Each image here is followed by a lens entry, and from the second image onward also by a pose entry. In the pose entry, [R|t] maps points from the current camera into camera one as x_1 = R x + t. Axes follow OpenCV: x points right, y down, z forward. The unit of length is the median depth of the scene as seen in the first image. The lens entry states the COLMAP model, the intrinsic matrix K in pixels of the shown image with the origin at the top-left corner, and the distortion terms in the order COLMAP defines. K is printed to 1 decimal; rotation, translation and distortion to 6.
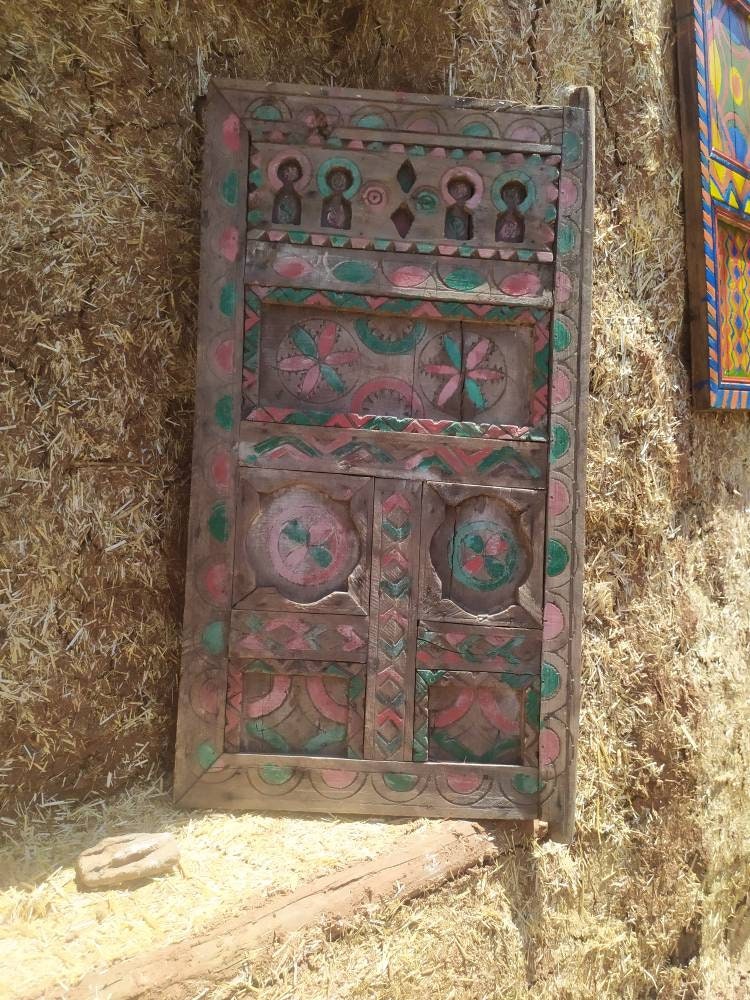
lens RADIAL K [[766.5, 0, 363.0], [0, 766.5, 507.4], [0, 0, 1]] dist [0.033775, -0.049878]
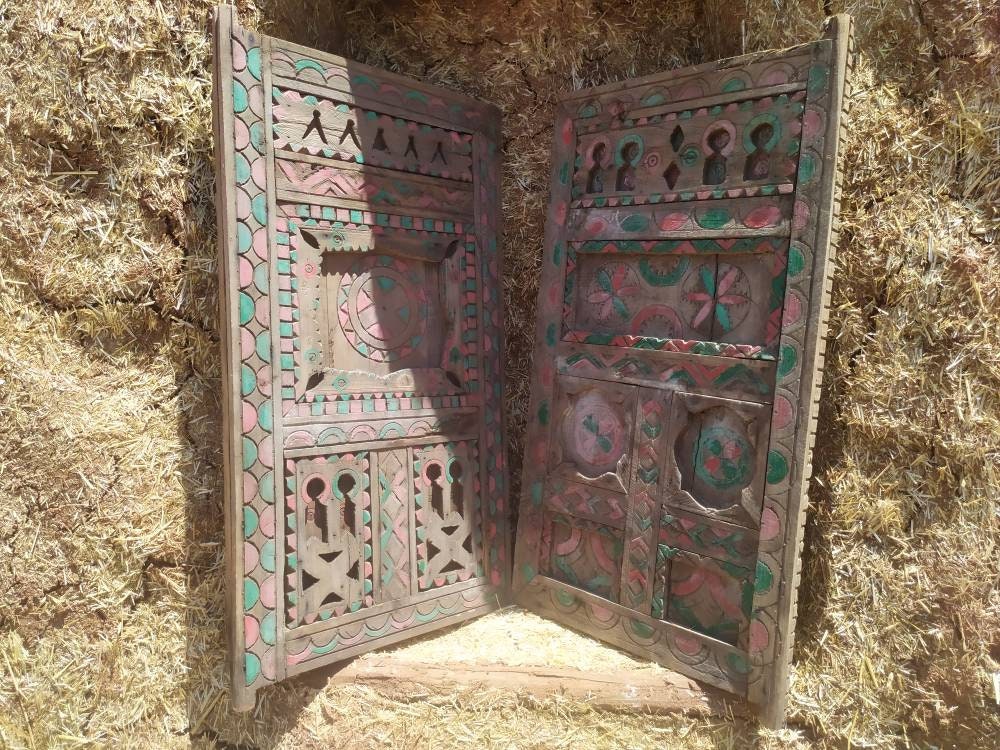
lens RADIAL K [[753.1, 0, 500.0], [0, 753.1, 375.0], [0, 0, 1]] dist [0.026540, -0.036523]
pose [[0.692152, 0.036863, -0.720810, 0.741513], [-0.026306, 0.999320, 0.025846, -0.082393], [0.721272, 0.001072, 0.692651, -0.023458]]
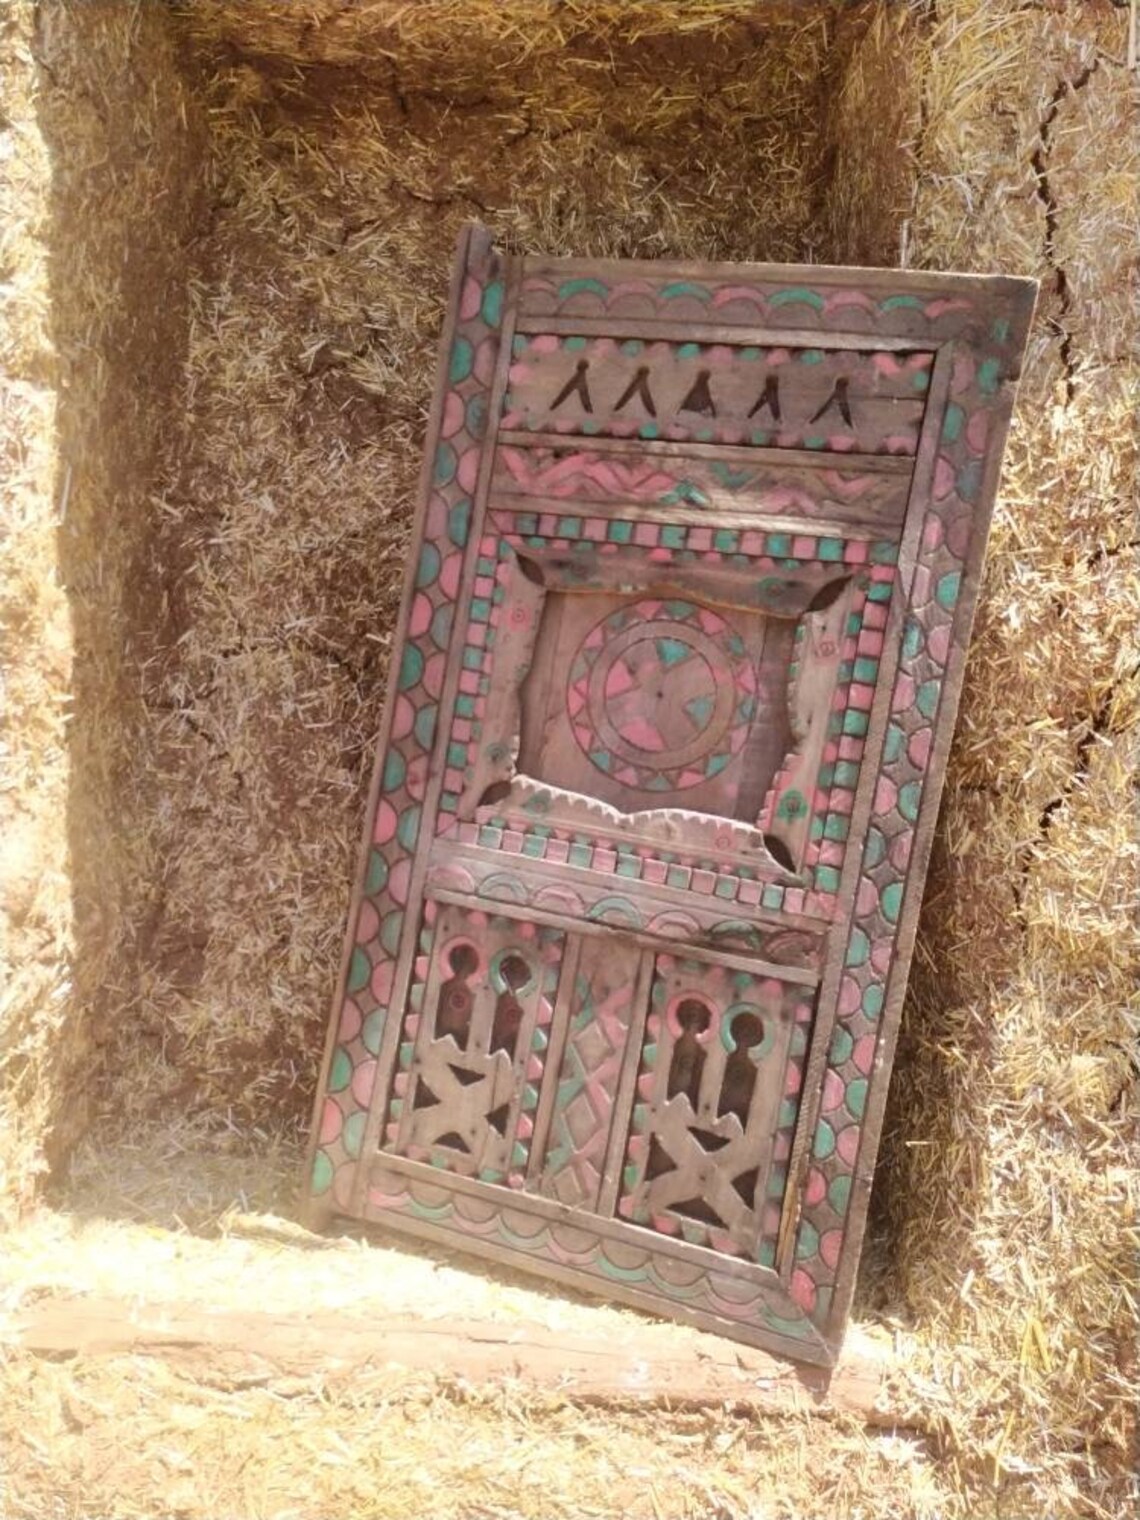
lens RADIAL K [[1124.8, 0, 563.7], [0, 1124.8, 748.0], [0, 0, 1]] dist [0.036700, -0.036419]
pose [[0.783249, 0.097517, -0.614013, 0.569859], [-0.106004, 0.994107, 0.022663, -0.125585], [0.612605, 0.047338, 0.788970, 0.079038]]
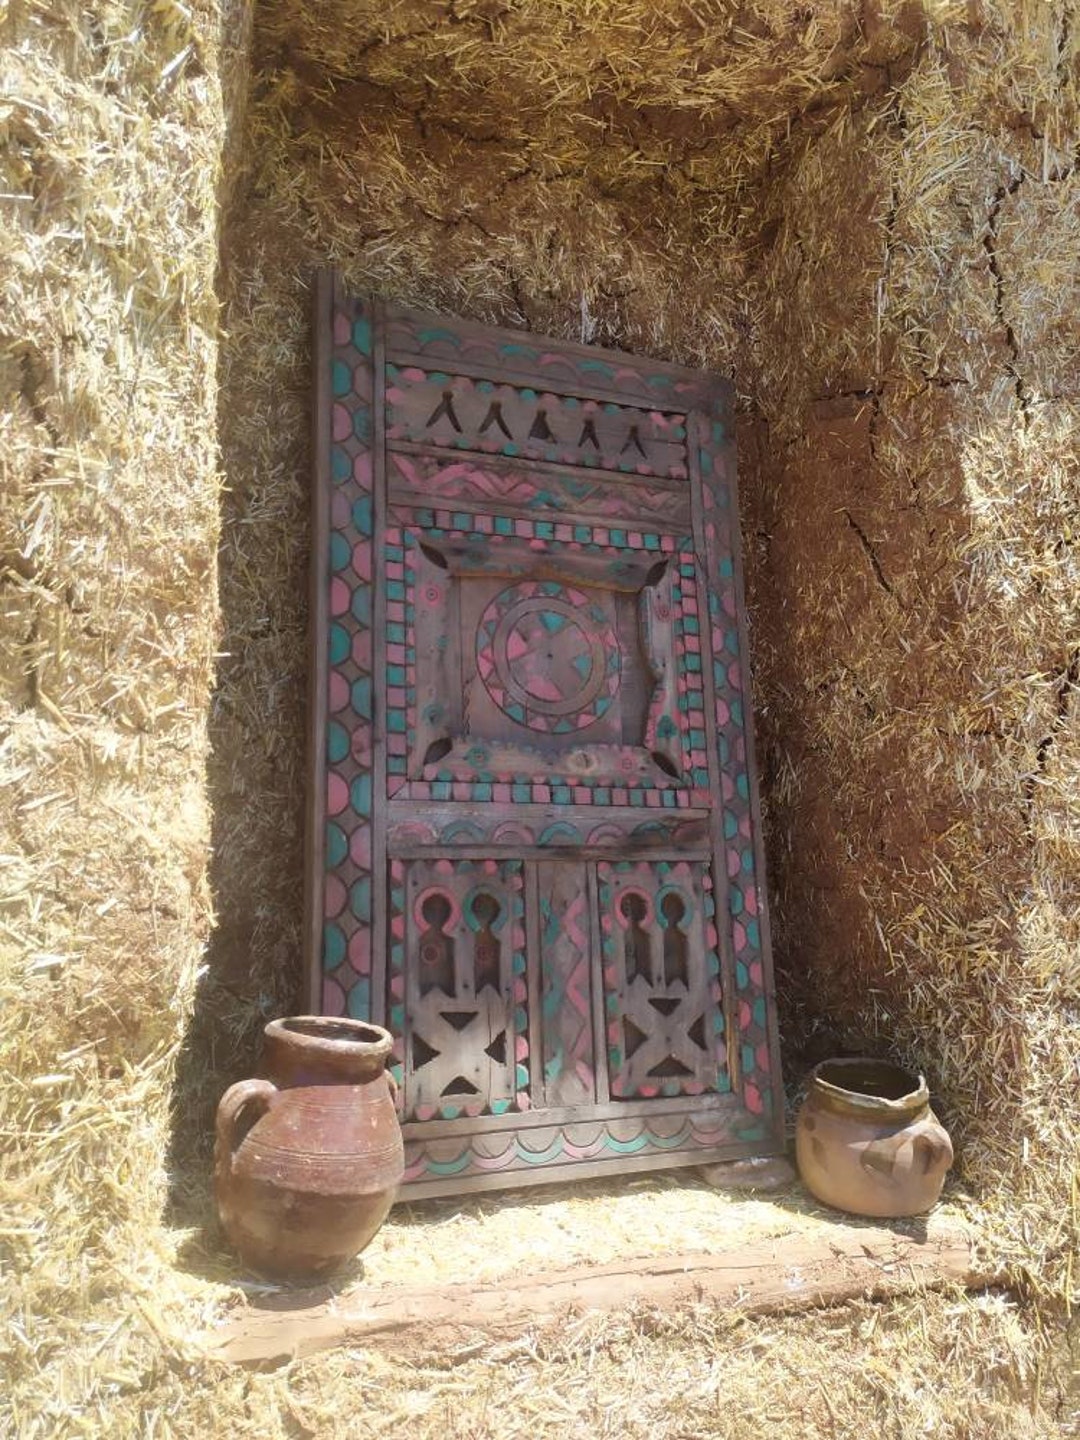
lens RADIAL K [[1084.5, 0, 521.8], [0, 1084.5, 716.5], [0, 0, 1]] dist [0.026540, -0.036523]
pose [[0.943840, 0.026770, -0.329316, 0.159856], [-0.062049, 0.993340, -0.097088, 0.021013], [0.324524, 0.112069, 0.939215, -0.166345]]
